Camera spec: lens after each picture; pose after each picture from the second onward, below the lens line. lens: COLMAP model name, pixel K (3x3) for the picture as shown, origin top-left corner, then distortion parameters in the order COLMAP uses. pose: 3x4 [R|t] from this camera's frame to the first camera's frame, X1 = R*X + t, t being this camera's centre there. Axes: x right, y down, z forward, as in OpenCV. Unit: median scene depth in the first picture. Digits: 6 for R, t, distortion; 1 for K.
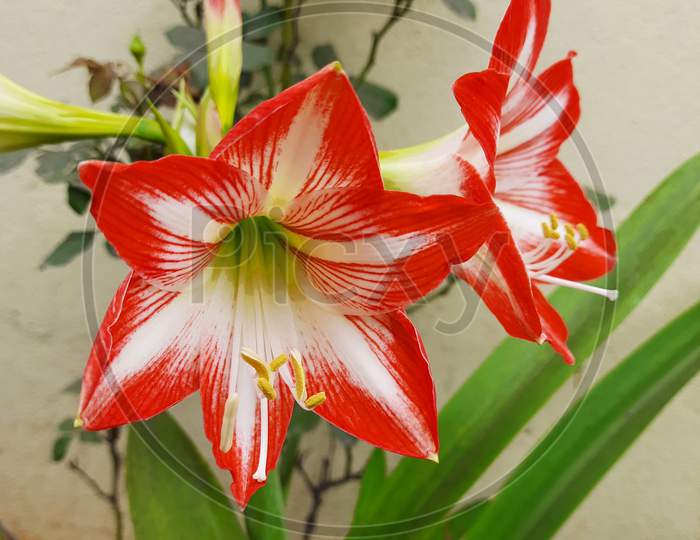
lens RADIAL K [[677.8, 0, 350.0], [0, 677.8, 270.0], [0, 0, 1]] dist [0.205539, -0.666774]
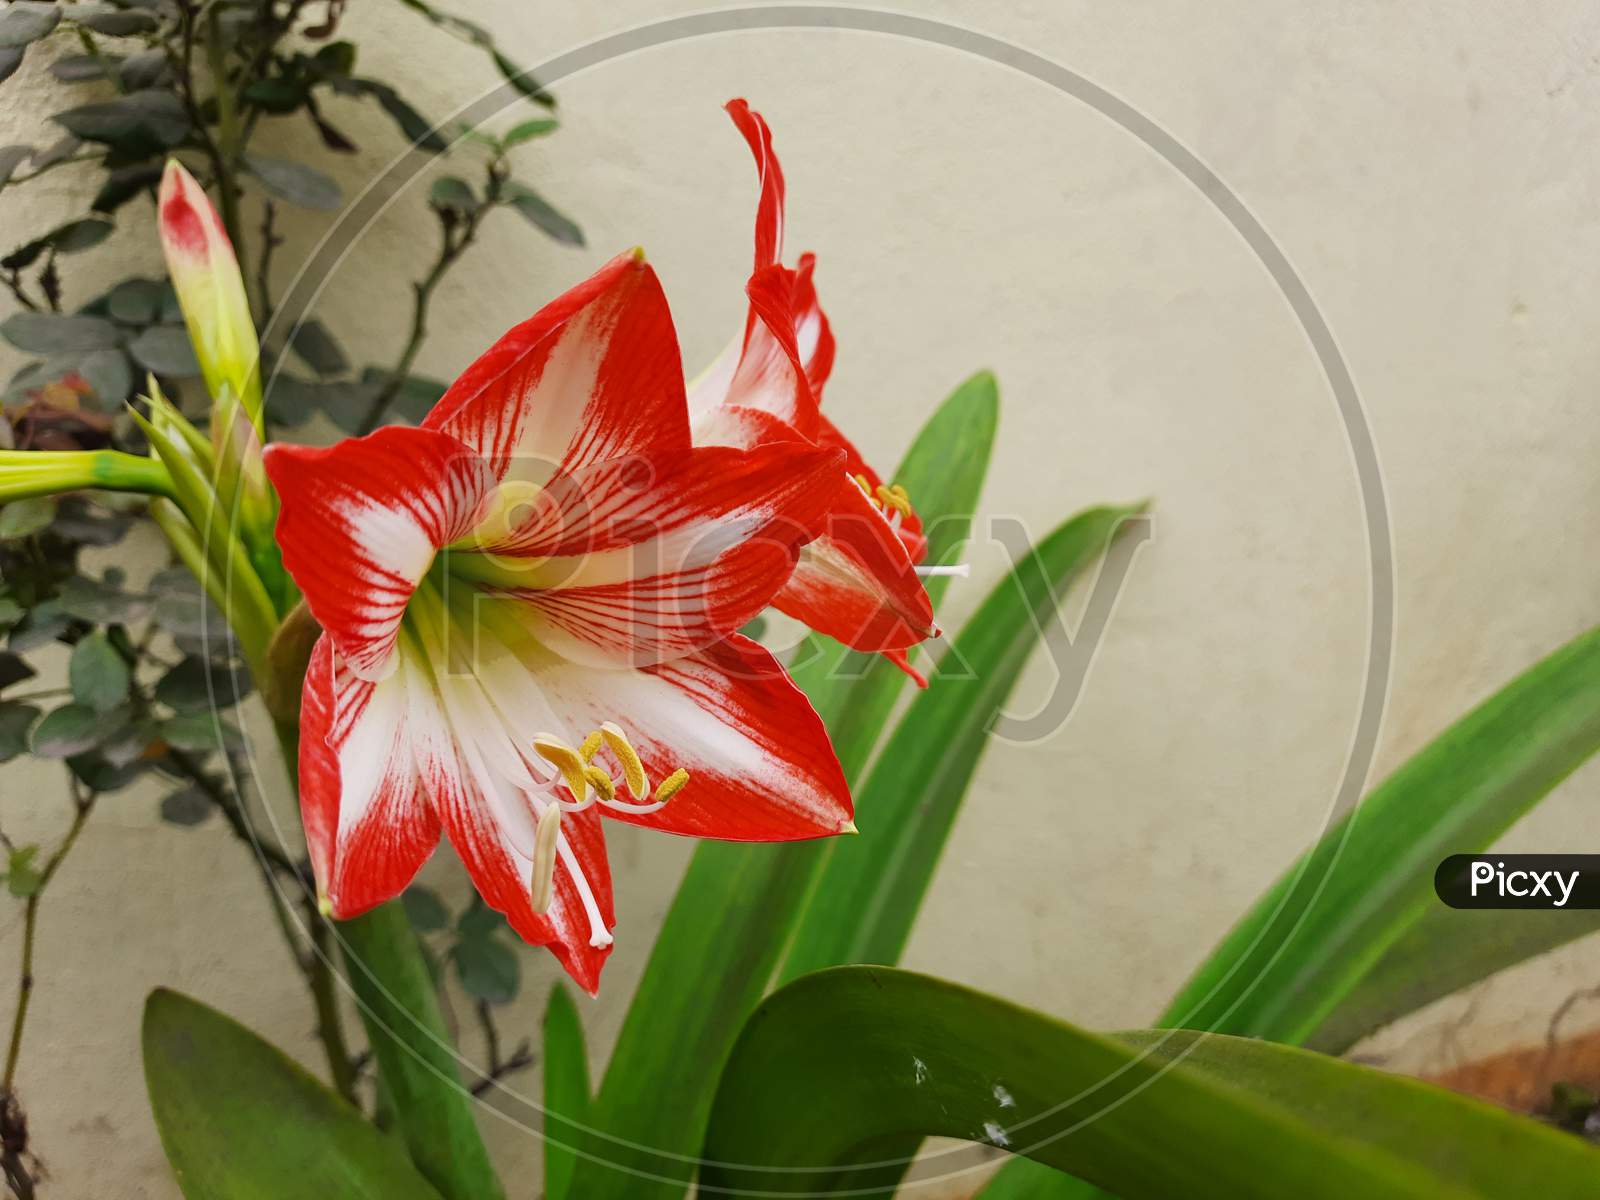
lens RADIAL K [[1155.4, 0, 806.0], [0, 1155.4, 595.8], [0, 0, 1]] dist [0.109869, -0.237078]
pose [[0.900458, -0.199225, 0.386633, -0.301095], [0.229965, 0.972590, -0.034423, 0.081609], [-0.369178, 0.119908, 0.921591, -0.049070]]
